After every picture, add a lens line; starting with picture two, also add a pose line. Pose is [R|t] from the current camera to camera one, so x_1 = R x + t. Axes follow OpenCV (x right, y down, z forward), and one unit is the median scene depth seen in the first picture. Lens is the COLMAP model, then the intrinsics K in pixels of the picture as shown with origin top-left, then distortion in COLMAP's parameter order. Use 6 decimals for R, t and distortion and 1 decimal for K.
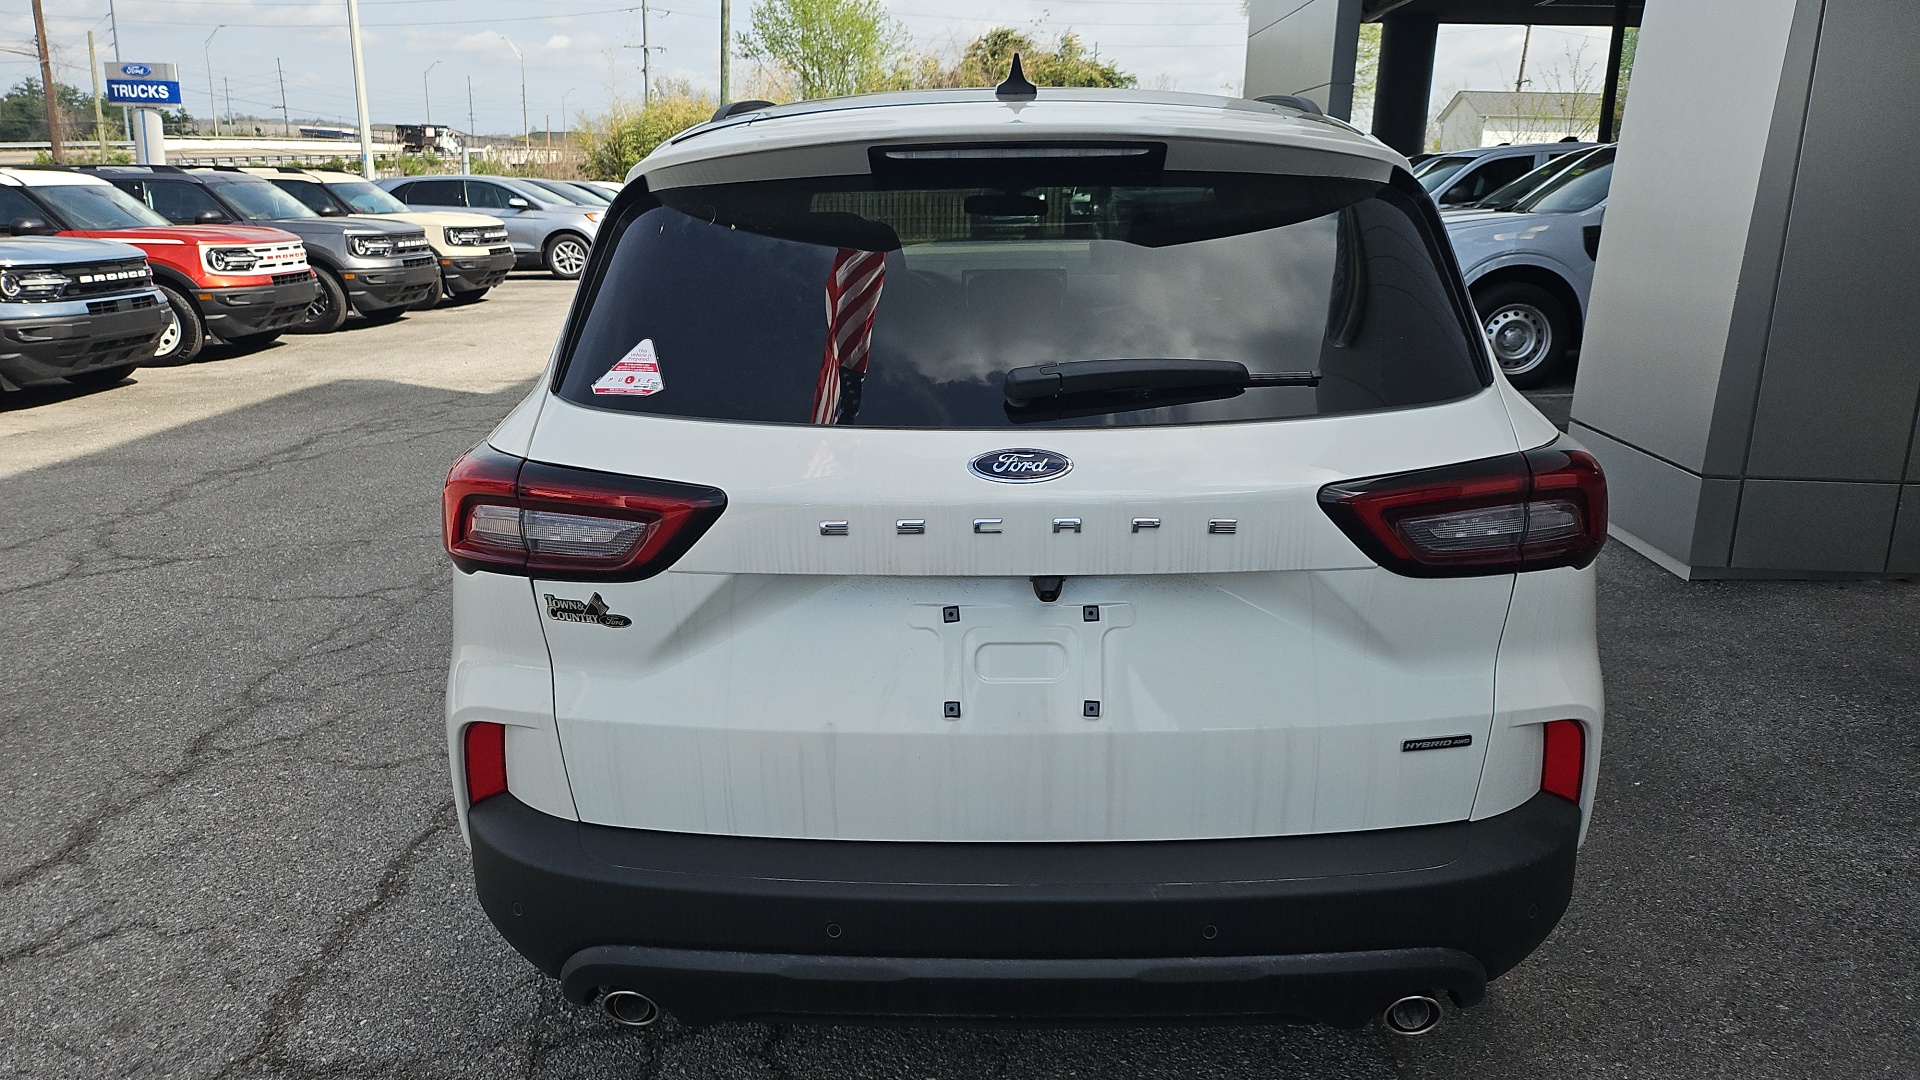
lens RADIAL K [[1332.0, 0, 992.7], [0, 1332.0, 537.1], [0, 0, 1]] dist [0.006925, -0.000156]
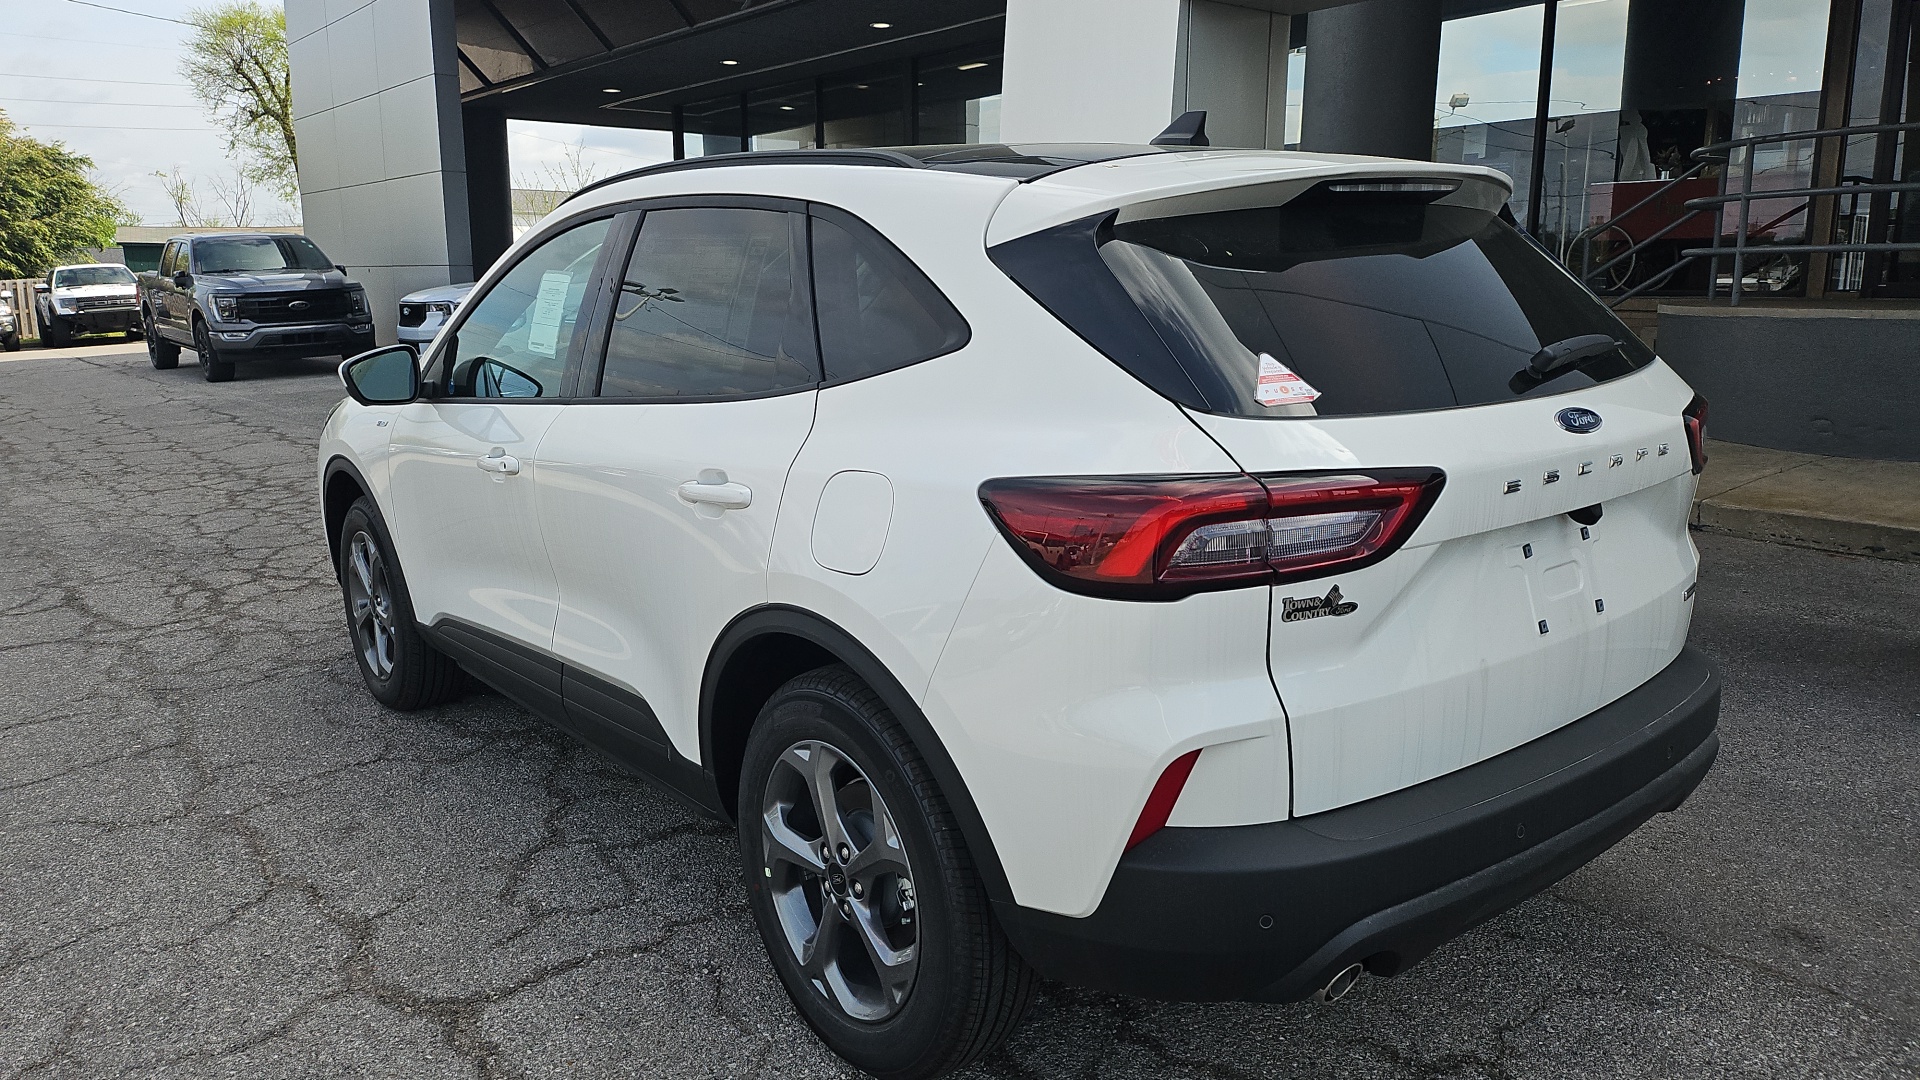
lens RADIAL K [[1332.0, 0, 992.7], [0, 1332.0, 537.1], [0, 0, 1]] dist [0.006925, -0.000156]
pose [[0.776015, -0.148324, 0.613025, -1.143004], [0.186592, 0.982436, 0.001502, -0.047763], [-0.602481, 0.113220, 0.790062, 0.317190]]
